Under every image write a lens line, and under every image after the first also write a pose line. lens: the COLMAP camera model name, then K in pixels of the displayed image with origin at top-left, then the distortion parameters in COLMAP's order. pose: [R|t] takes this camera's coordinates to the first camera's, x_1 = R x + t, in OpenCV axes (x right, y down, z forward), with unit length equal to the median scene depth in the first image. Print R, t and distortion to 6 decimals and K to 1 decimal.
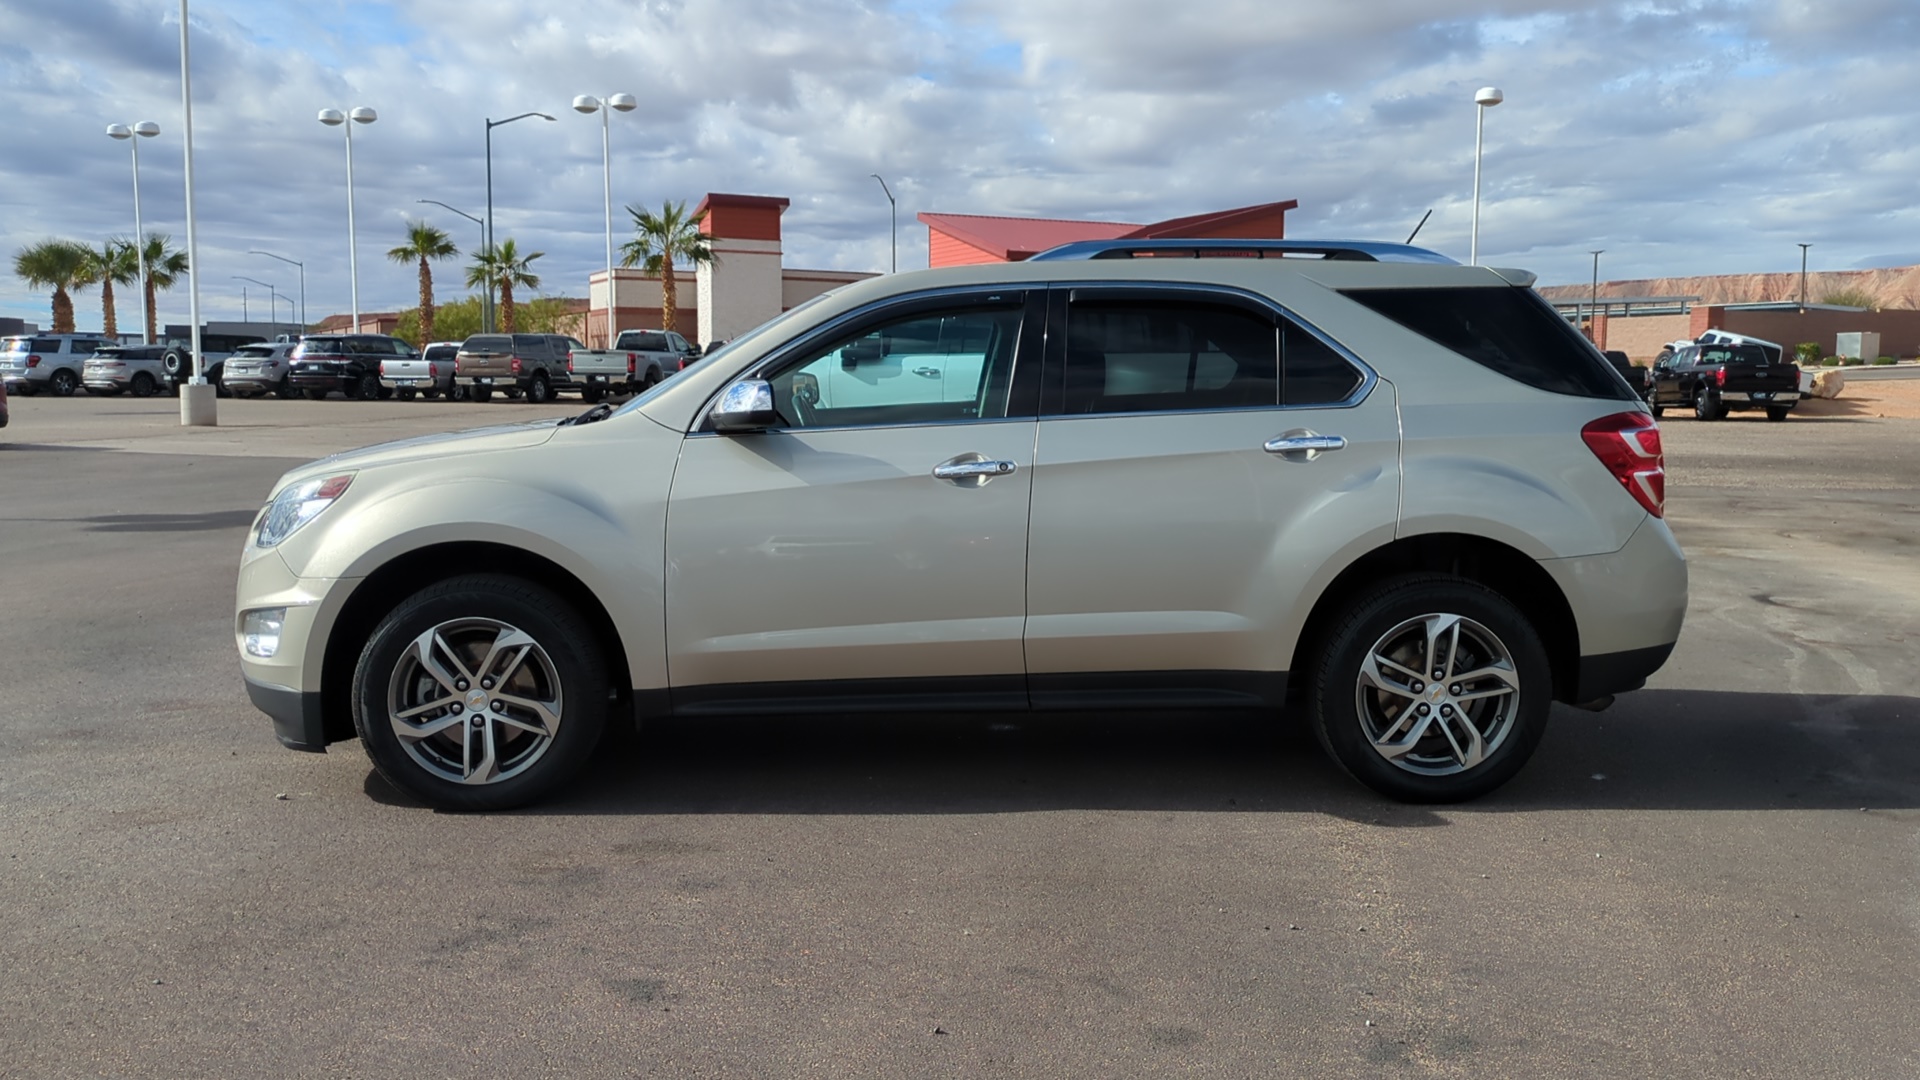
lens RADIAL K [[1635.6, 0, 969.8], [0, 1635.6, 523.5], [0, 0, 1]] dist [0.050945, -0.072825]
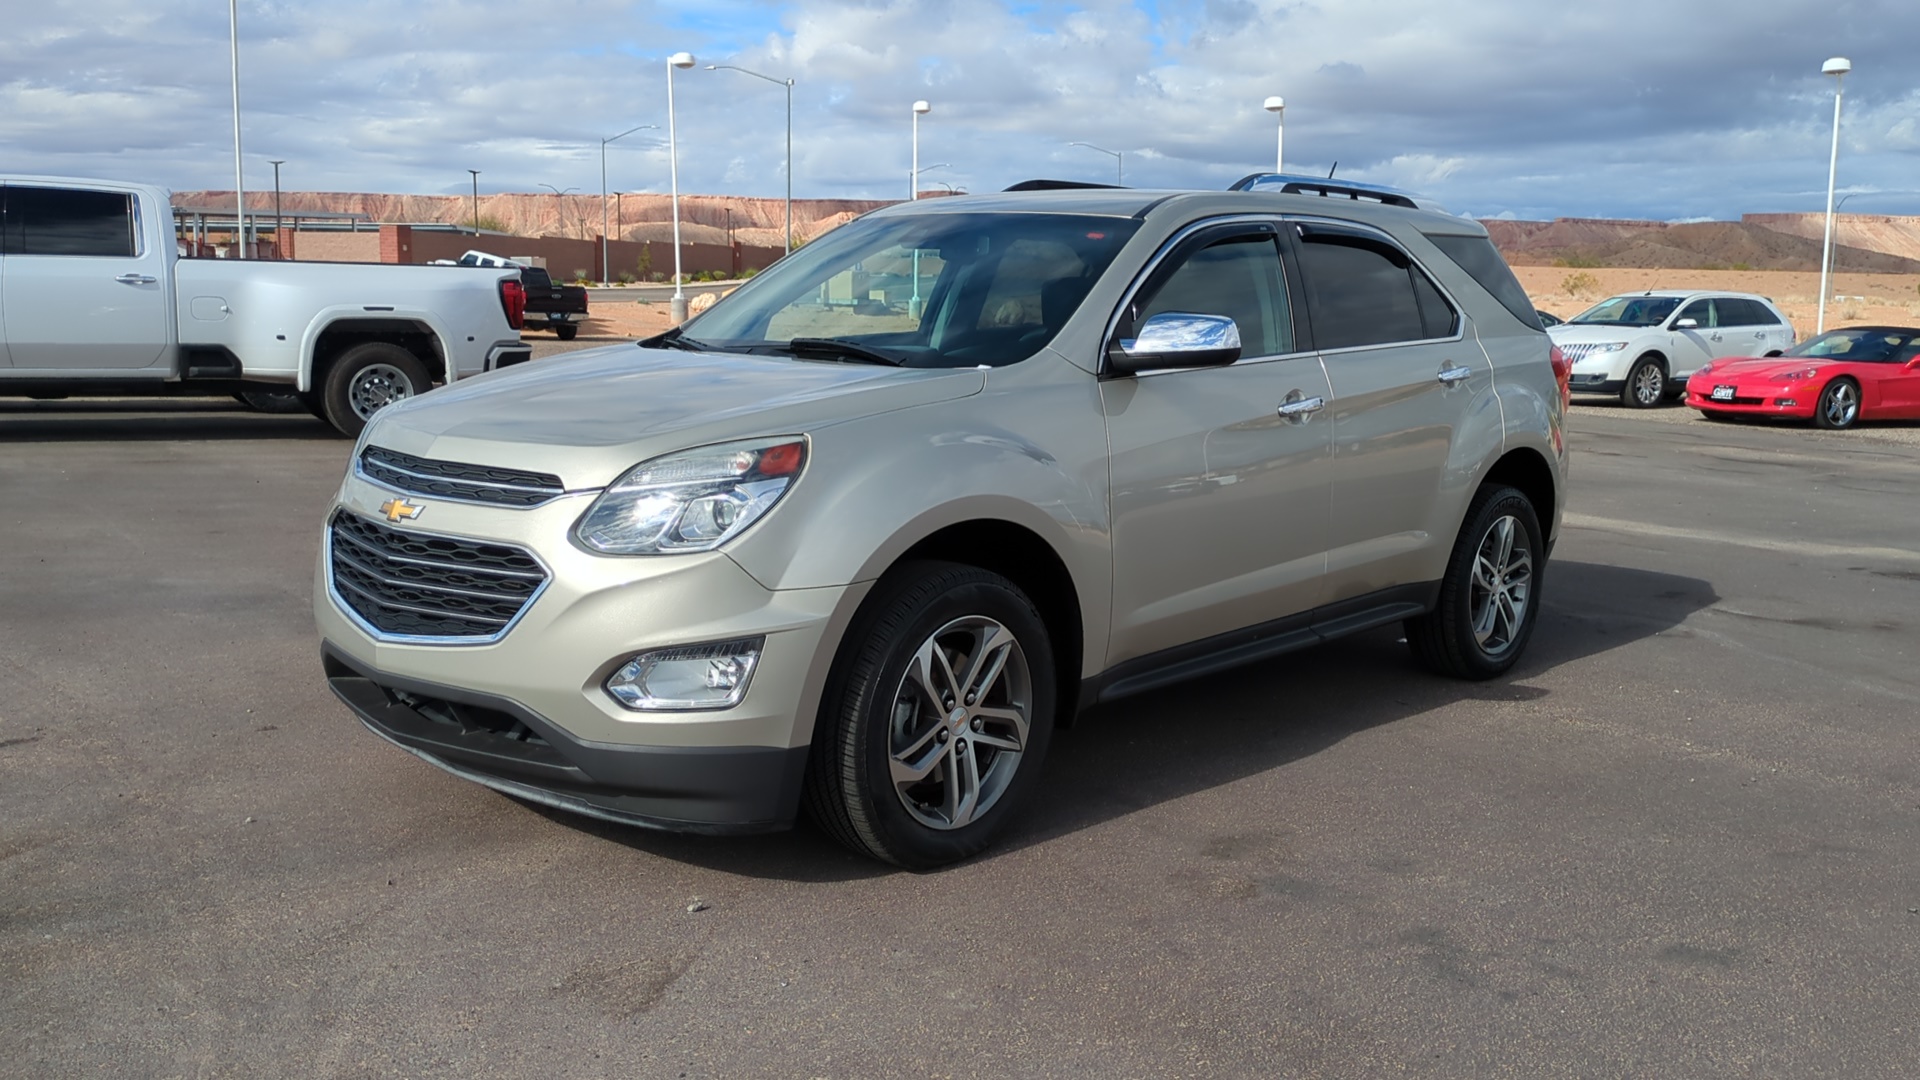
lens RADIAL K [[1635.6, 0, 971.2], [0, 1635.6, 541.5], [0, 0, 1]] dist [0.050945, -0.072825]
pose [[0.701403, -0.087380, 0.707388, -0.840806], [0.043678, 0.995861, 0.079705, -0.039675], [-0.711425, -0.025008, 0.702317, 0.450467]]
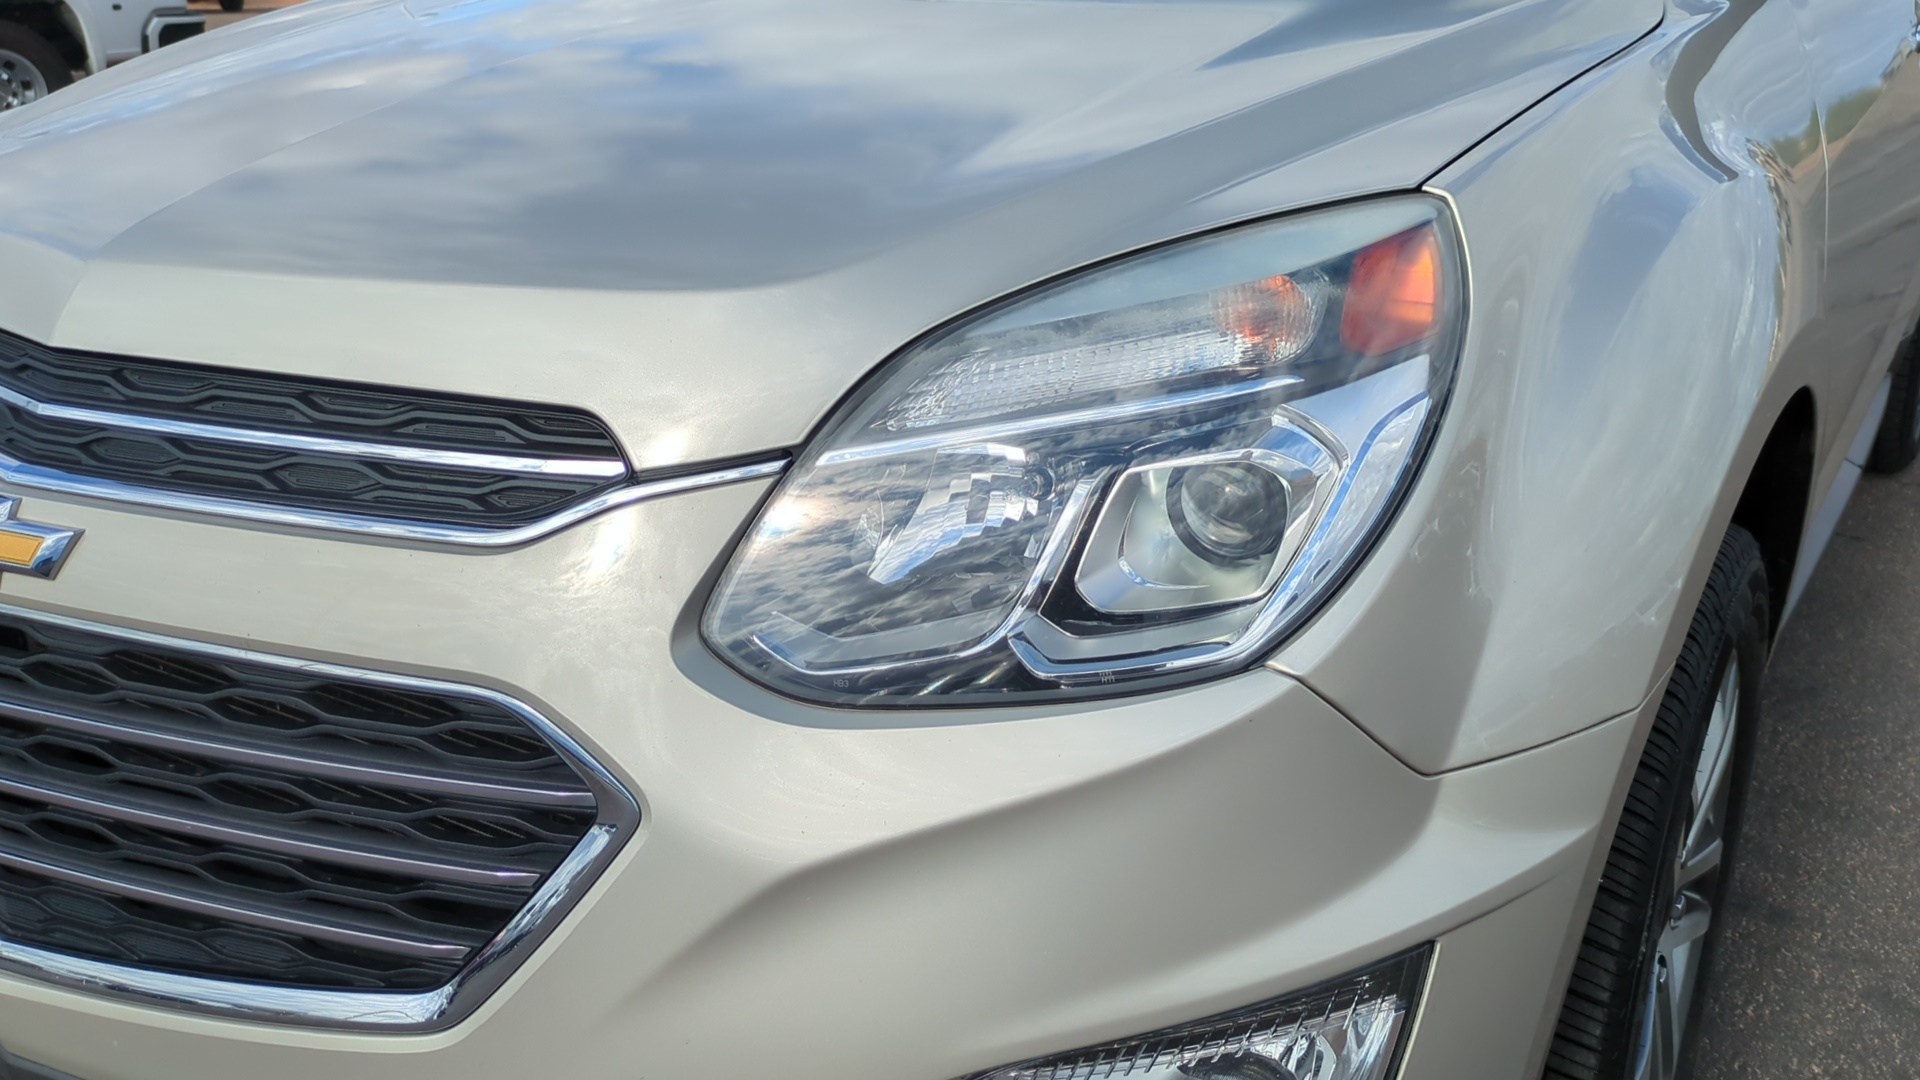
lens RADIAL K [[1635.6, 0, 968.4], [0, 1635.6, 550.4], [0, 0, 1]] dist [0.050945, -0.072825]
pose [[0.573946, -0.289103, 0.766163, -0.583710], [0.091199, 0.952354, 0.291041, -0.054830], [-0.813799, -0.097169, 0.572966, 0.936282]]
